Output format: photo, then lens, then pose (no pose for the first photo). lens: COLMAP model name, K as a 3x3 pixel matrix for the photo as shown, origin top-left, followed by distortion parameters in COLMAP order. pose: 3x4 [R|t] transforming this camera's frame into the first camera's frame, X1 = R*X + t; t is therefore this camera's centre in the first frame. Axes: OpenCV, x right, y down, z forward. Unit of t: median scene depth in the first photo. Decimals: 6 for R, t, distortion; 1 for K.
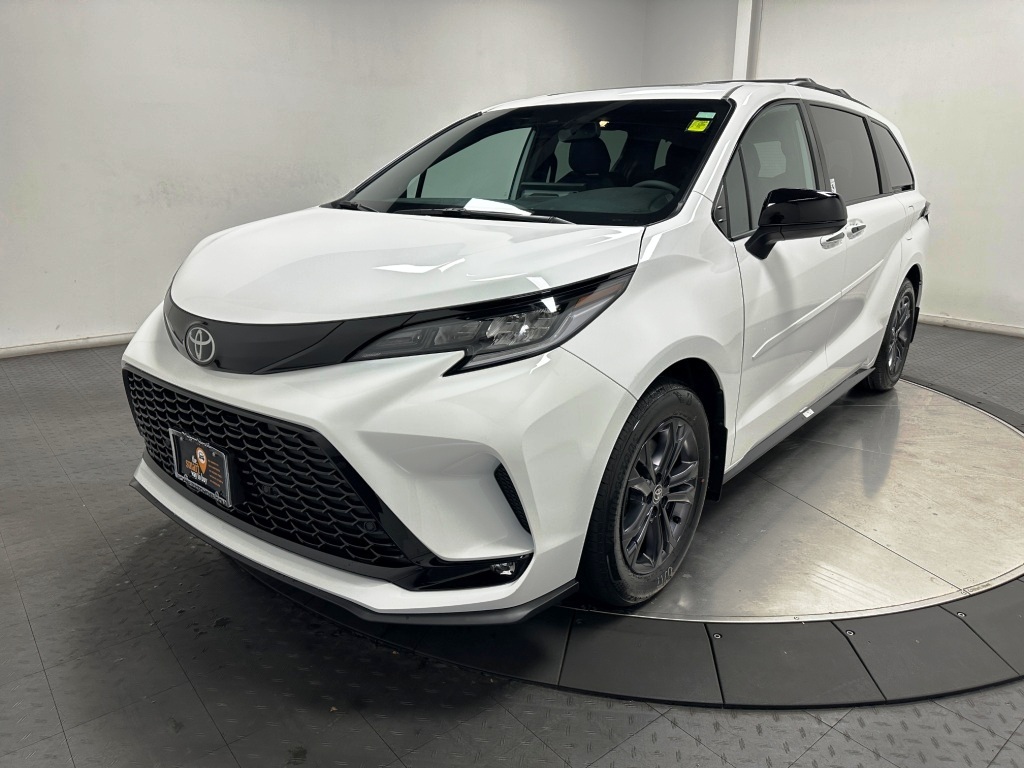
lens RADIAL K [[728.7, 0, 512.3], [0, 728.7, 403.7], [0, 0, 1]] dist [0.004924, -0.003466]
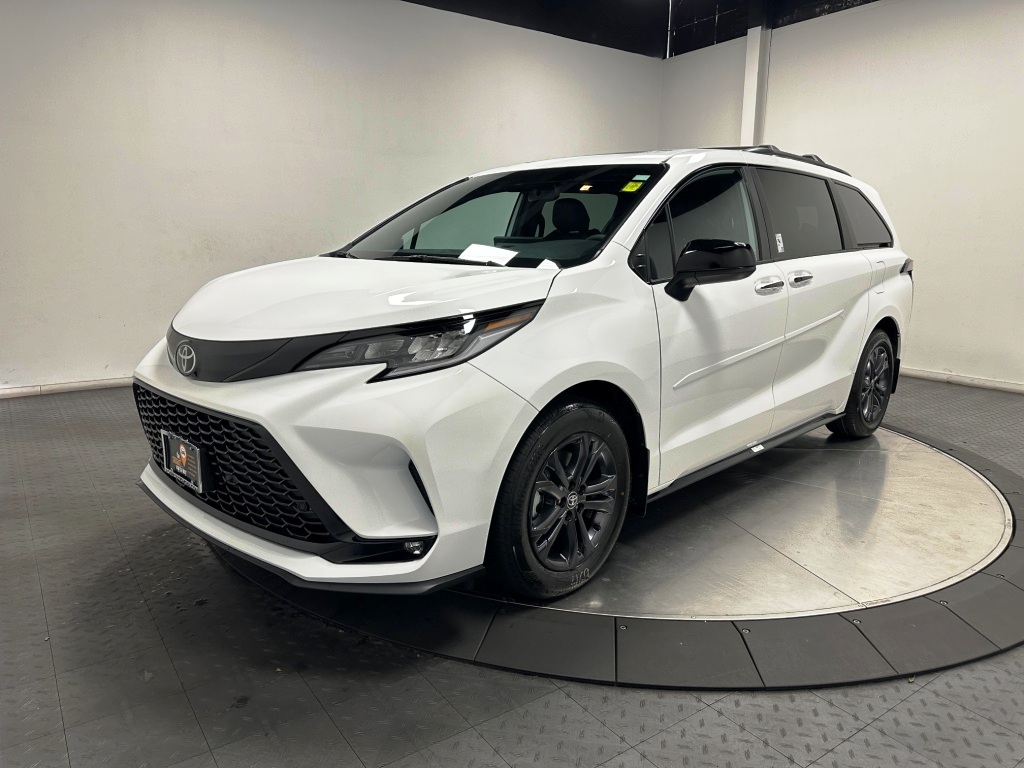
lens RADIAL K [[725.9, 0, 507.7], [0, 725.9, 410.8], [0, 0, 1]] dist [0.002290, 0.005255]
pose [[0.997396, 0.020829, -0.069048, 0.179649], [-0.025710, 0.997176, -0.070566, 0.070173], [0.067383, 0.072158, 0.995114, -0.155565]]
